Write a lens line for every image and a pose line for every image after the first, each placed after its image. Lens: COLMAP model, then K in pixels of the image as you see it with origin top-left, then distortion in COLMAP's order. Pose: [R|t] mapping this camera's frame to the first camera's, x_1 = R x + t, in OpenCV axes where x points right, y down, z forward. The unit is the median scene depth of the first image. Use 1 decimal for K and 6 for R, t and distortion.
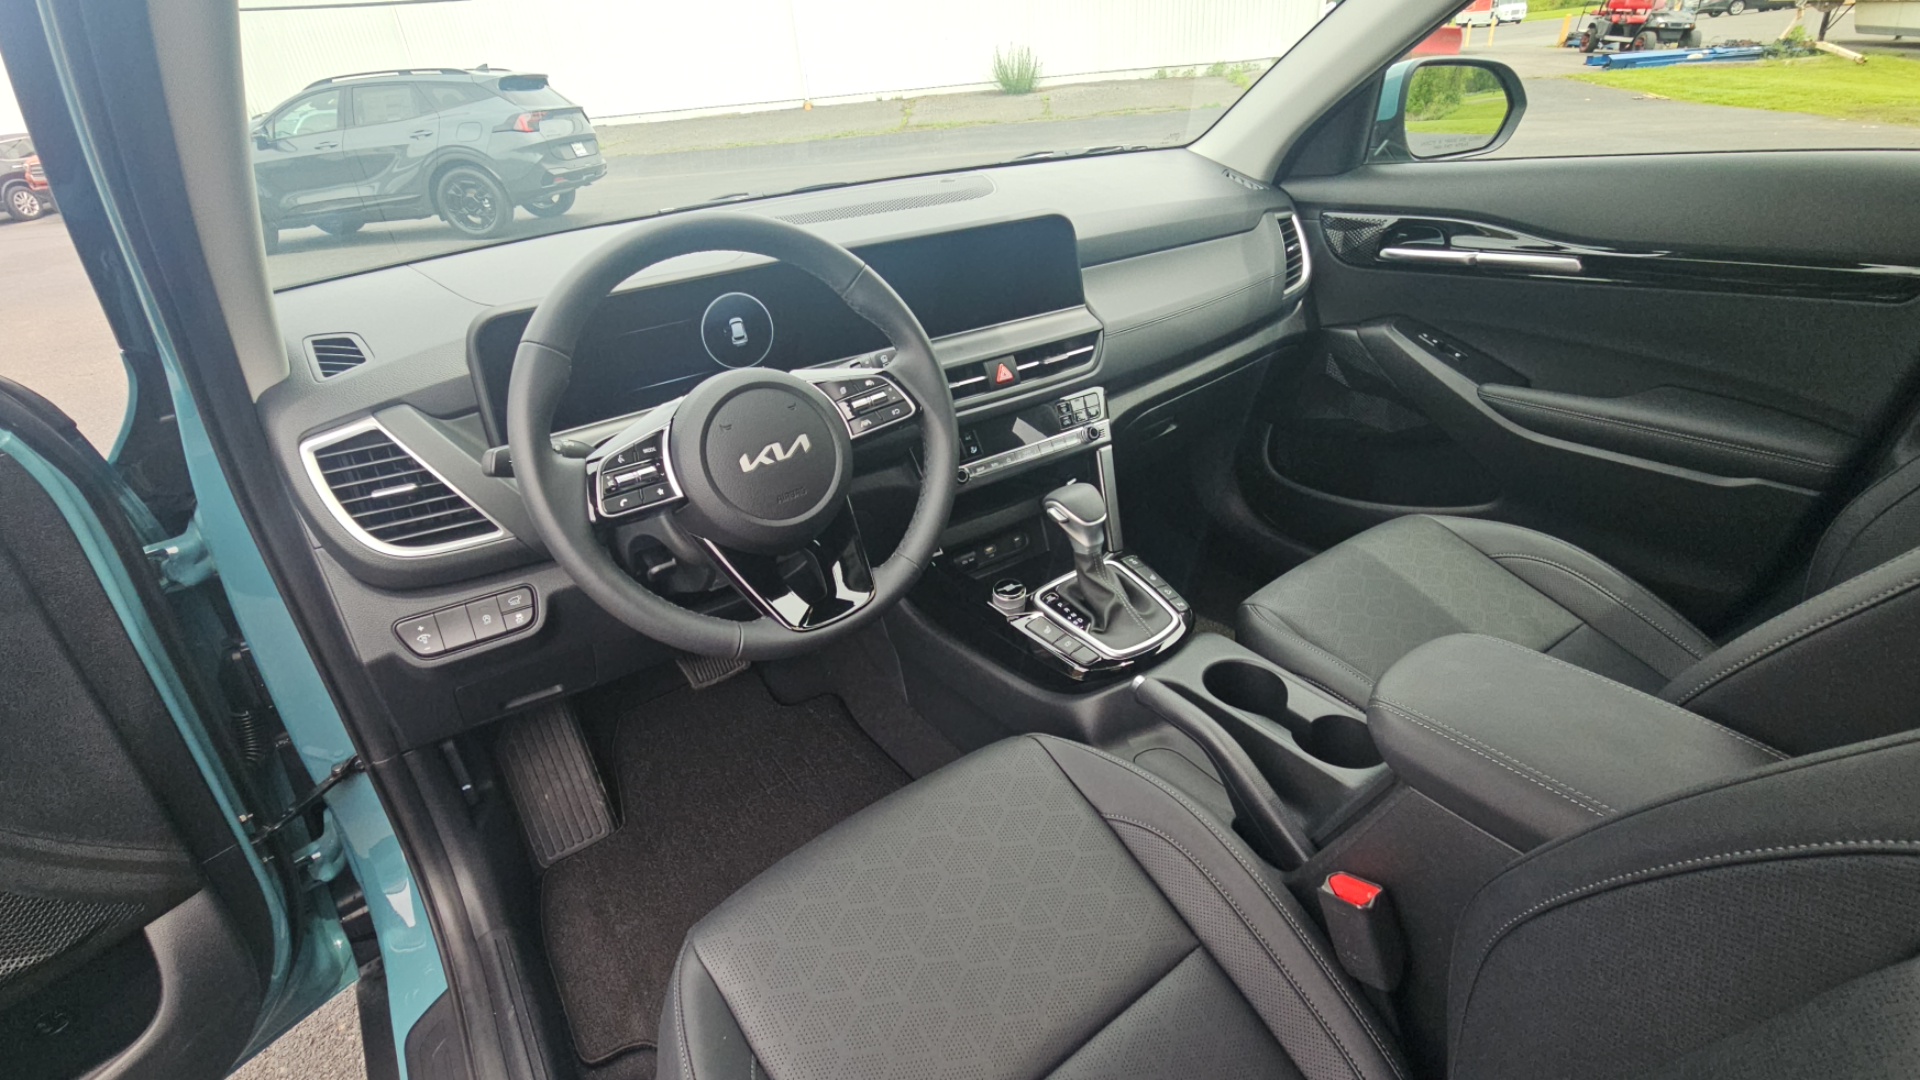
lens RADIAL K [[860.8, 0, 951.0], [0, 860.8, 540.2], [0, 0, 1]] dist [0.010308, -0.007271]
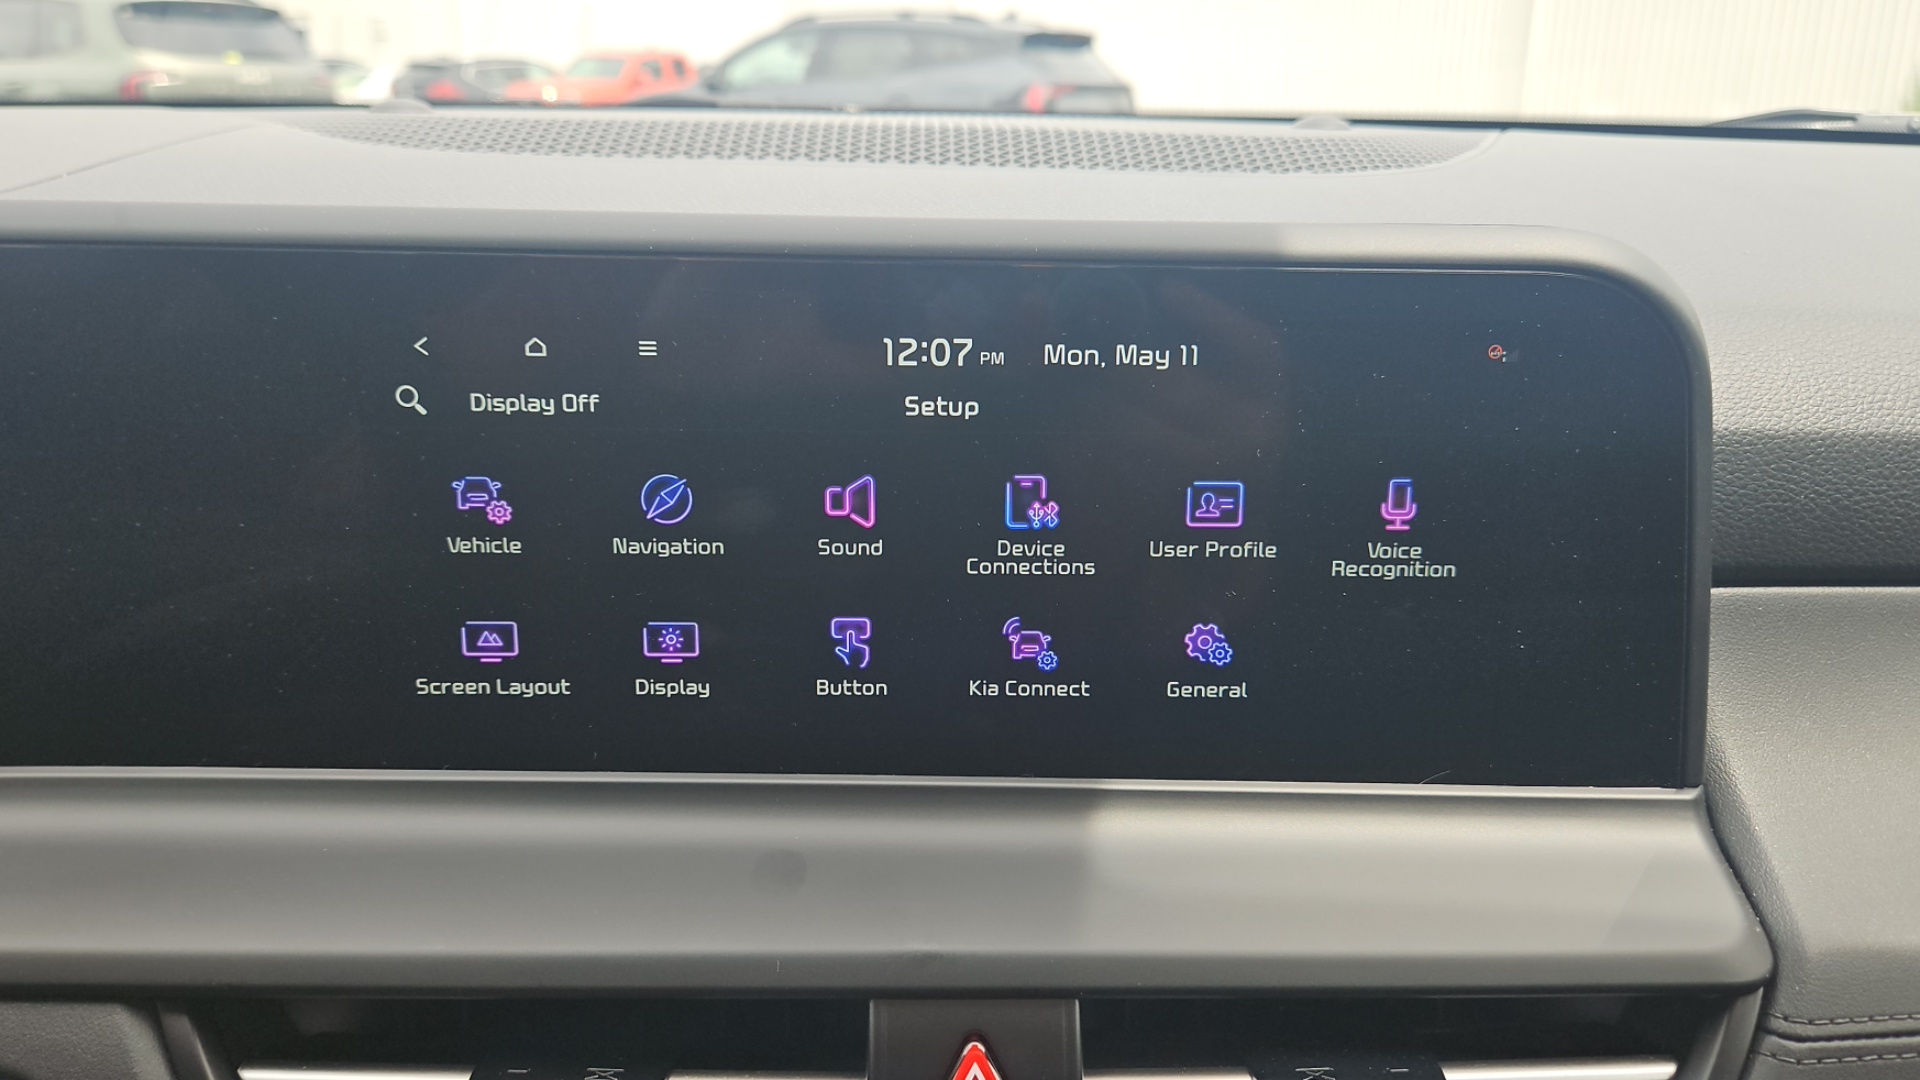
lens RADIAL K [[1448.2, 0, 963.8], [0, 1448.2, 534.9], [0, 0, 1]] dist [0.040792, -0.045912]
pose [[0.868166, 0.226761, -0.441438, 0.121971], [-0.305290, 0.945313, -0.114812, -0.204523], [0.391262, 0.234443, 0.889916, 0.563505]]
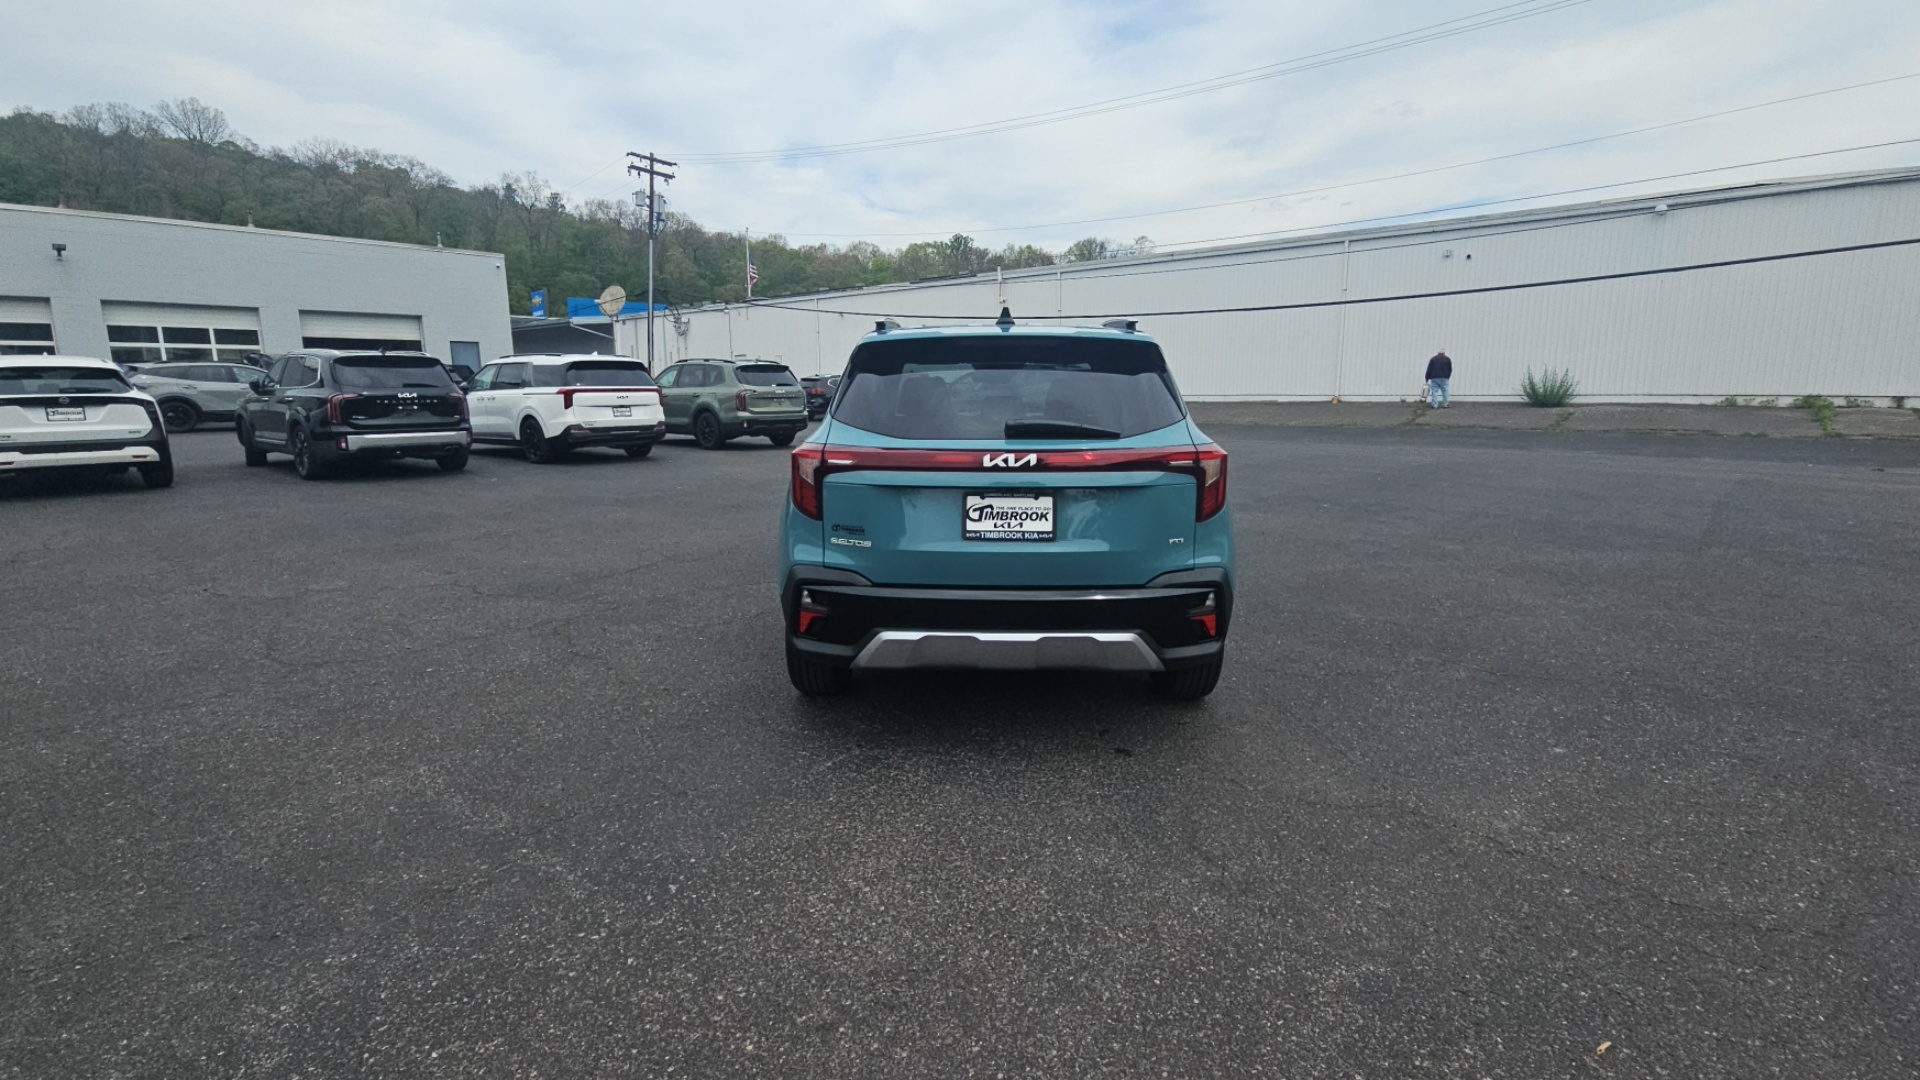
lens RADIAL K [[860.8, 0, 960.3], [0, 860.8, 540.7], [0, 0, 1]] dist [0.010308, -0.007271]
pose [[0.800529, 0.180124, -0.571585, 2.414254], [-0.335672, 0.924880, -0.178665, 1.105836], [0.496465, 0.334892, 0.800856, -2.563699]]
